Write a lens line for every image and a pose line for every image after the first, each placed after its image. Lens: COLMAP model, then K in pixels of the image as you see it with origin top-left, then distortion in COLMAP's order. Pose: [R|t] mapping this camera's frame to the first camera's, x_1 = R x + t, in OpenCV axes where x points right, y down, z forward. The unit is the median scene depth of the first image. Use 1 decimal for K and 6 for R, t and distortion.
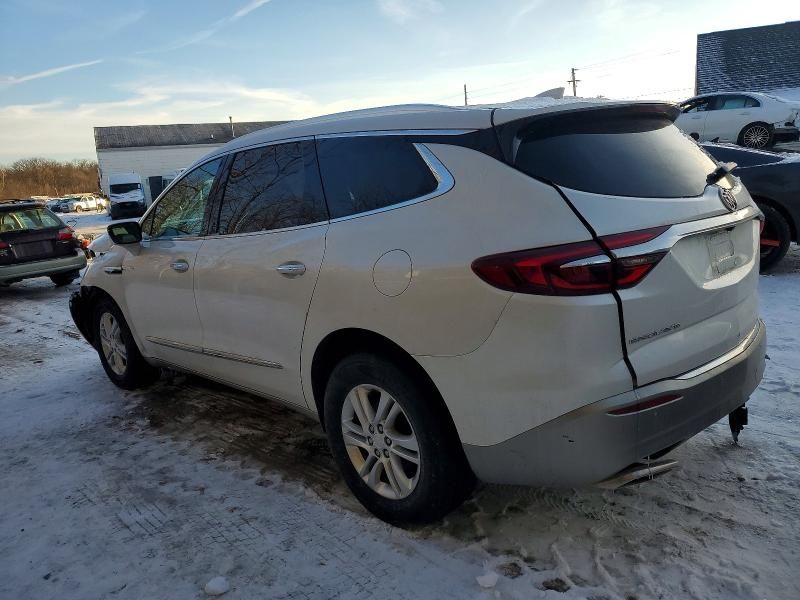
lens RADIAL K [[617.8, 0, 400.8], [0, 617.8, 294.8], [0, 0, 1]] dist [0.002547, 0.009860]
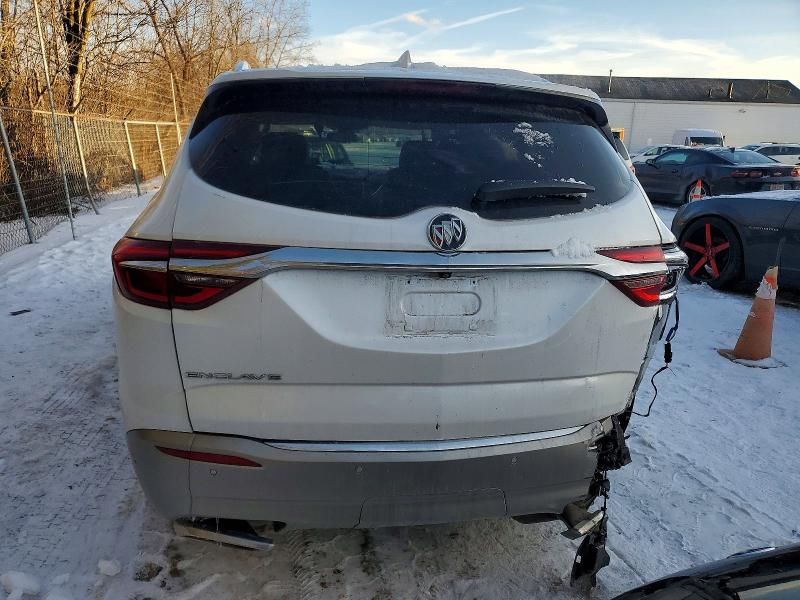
lens RADIAL K [[617.8, 0, 395.7], [0, 617.8, 304.3], [0, 0, 1]] dist [0.002547, 0.009860]
pose [[0.812132, 0.253294, -0.525628, 0.748378], [-0.207780, 0.967351, 0.145120, -0.141113], [0.545224, -0.008642, 0.838246, 0.355710]]
